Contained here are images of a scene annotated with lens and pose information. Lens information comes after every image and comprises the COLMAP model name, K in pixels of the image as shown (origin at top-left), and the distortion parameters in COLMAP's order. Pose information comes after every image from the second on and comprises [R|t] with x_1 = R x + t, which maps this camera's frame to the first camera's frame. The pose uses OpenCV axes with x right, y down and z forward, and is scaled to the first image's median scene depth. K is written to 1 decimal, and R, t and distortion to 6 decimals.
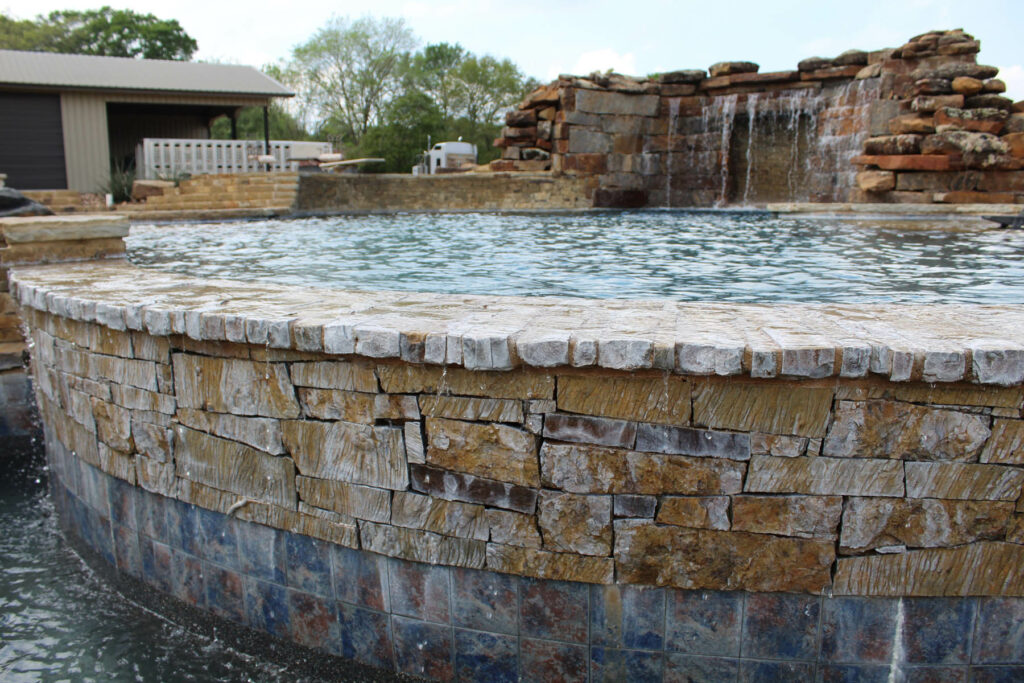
lens RADIAL K [[847.4, 0, 512.0], [0, 847.4, 341.5], [0, 0, 1]] dist [-0.169908, 0.150482]
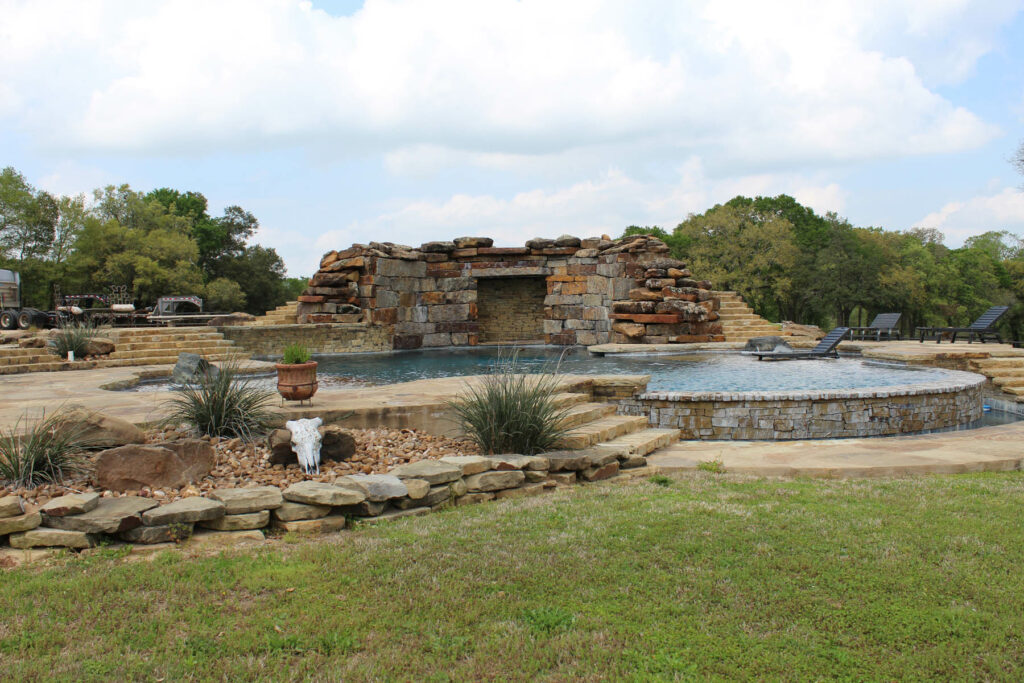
lens RADIAL K [[990.5, 0, 512.0], [0, 990.5, 341.5], [0, 0, 1]] dist [-0.103071, 0.006931]
pose [[0.819174, -0.028301, 0.572846, -5.642682], [0.109295, 0.988182, -0.107472, 0.085705], [-0.563035, 0.150648, 0.812587, -2.958517]]
